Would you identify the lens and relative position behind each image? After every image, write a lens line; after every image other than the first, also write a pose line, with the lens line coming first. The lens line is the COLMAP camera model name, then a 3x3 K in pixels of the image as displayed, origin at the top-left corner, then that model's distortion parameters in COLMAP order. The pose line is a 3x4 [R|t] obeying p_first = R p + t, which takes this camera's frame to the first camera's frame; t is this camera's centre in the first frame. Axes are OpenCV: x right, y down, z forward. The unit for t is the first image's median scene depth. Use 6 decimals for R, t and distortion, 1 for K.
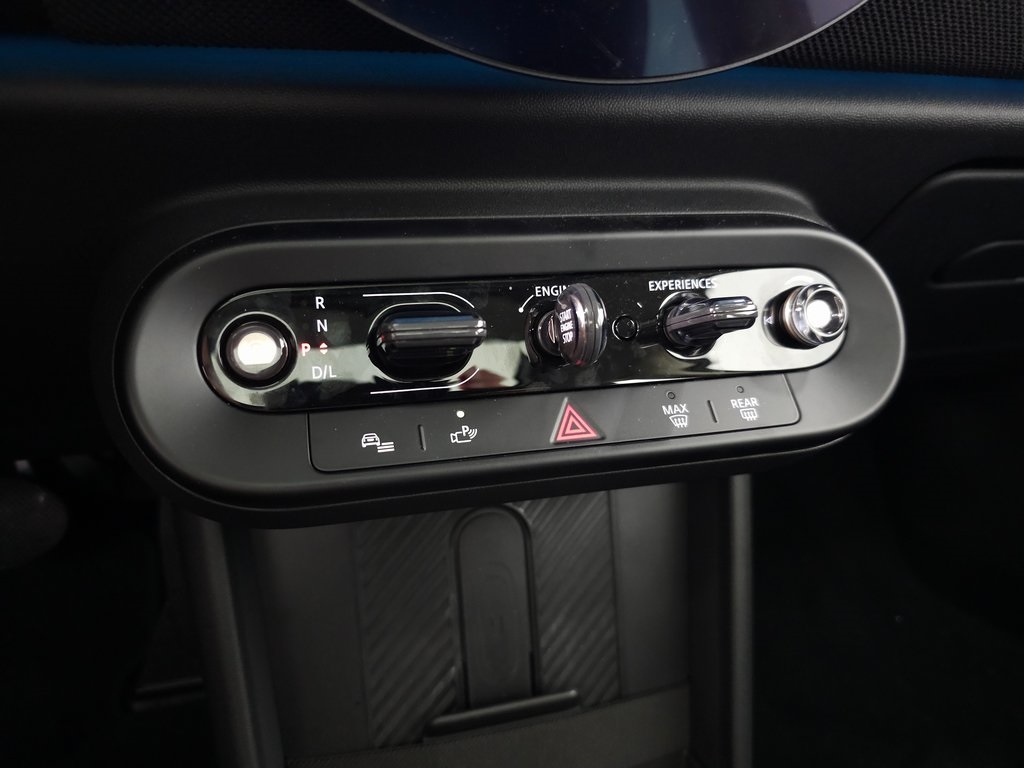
lens RADIAL K [[698.3, 0, 512.0], [0, 698.3, 384.0], [0, 0, 1]] dist [0.053947, -0.066949]
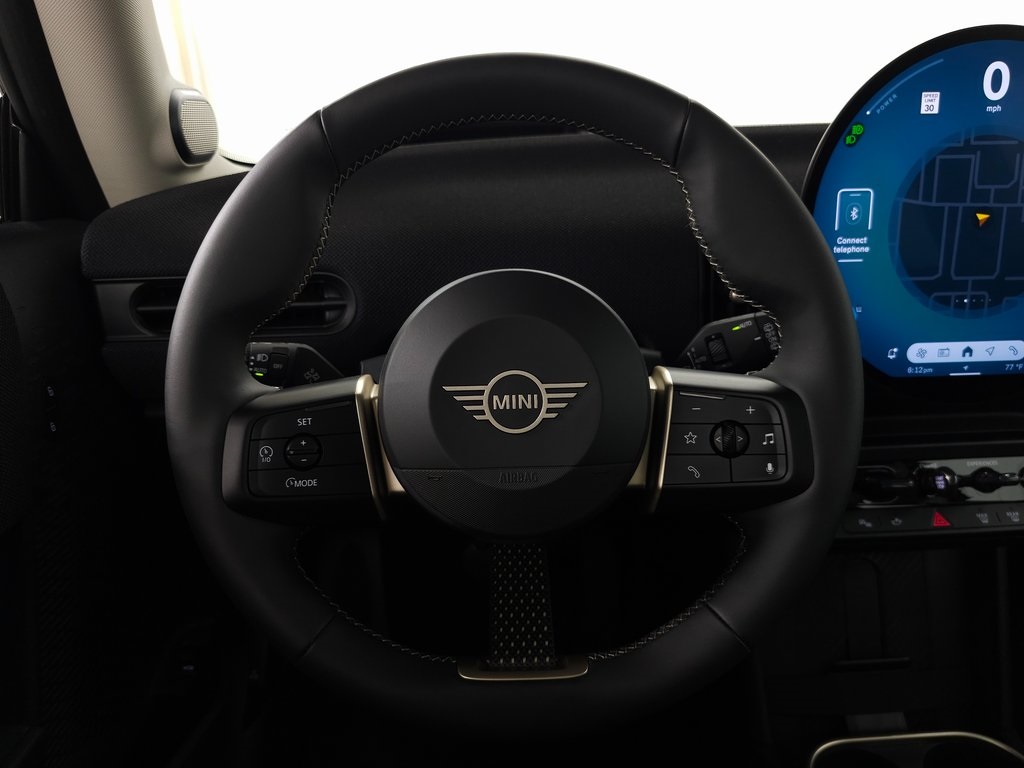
lens RADIAL K [[698.3, 0, 512.0], [0, 698.3, 384.0], [0, 0, 1]] dist [0.053947, -0.066949]
pose [[0.973378, 0.009203, -0.229019, -0.541836], [-0.033491, 0.994180, -0.102394, -0.076317], [0.226744, 0.107338, 0.968022, -1.219631]]
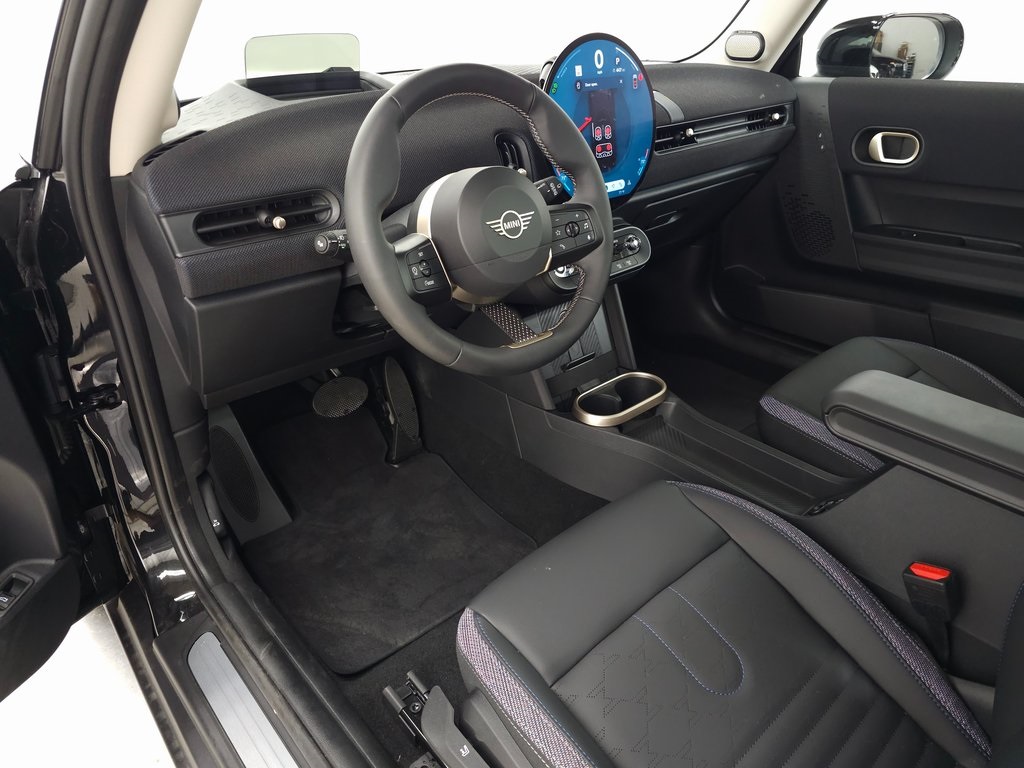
lens RADIAL K [[697.9, 0, 522.7], [0, 697.9, 381.1], [0, 0, 1]] dist [0.059064, -0.055573]
pose [[0.888885, -0.262888, 0.375199, -1.774701], [0.248040, 0.964716, 0.088308, 0.158050], [-0.385175, 0.014569, 0.922728, -2.431111]]
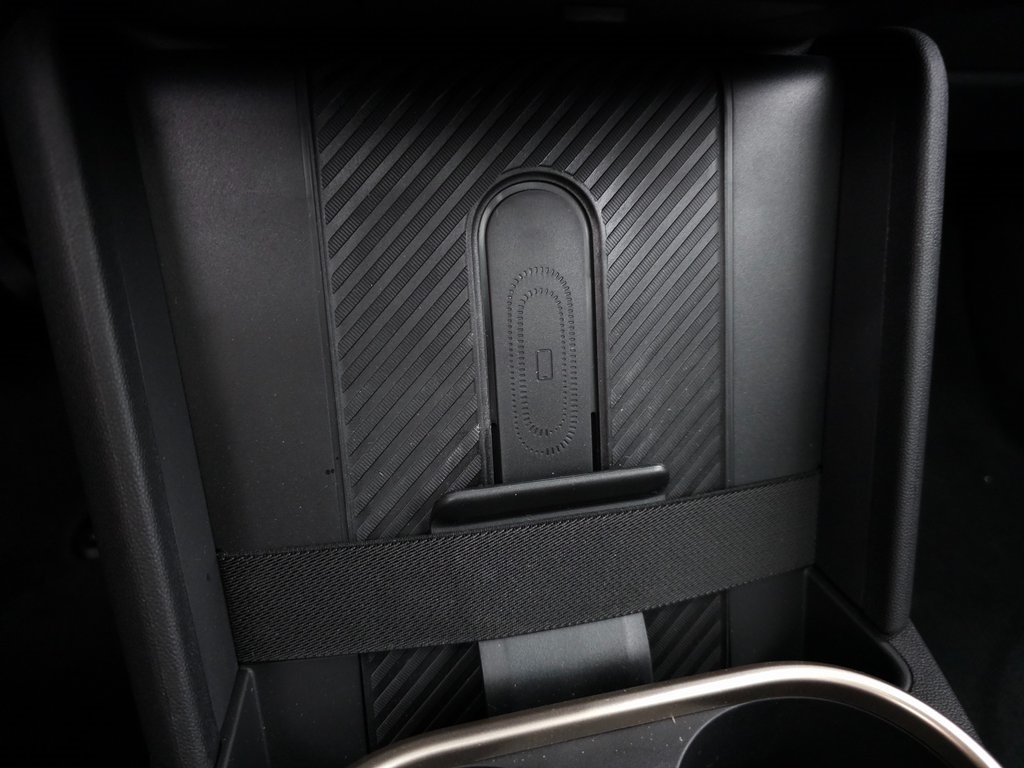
lens RADIAL K [[698.3, 0, 512.0], [0, 698.3, 384.0], [0, 0, 1]] dist [0.053947, -0.066949]
pose [[0.999960, 0.008068, 0.003950, -0.054550], [-0.008399, 0.995669, 0.092589, 0.305723], [-0.003186, -0.092618, 0.995697, 0.362028]]
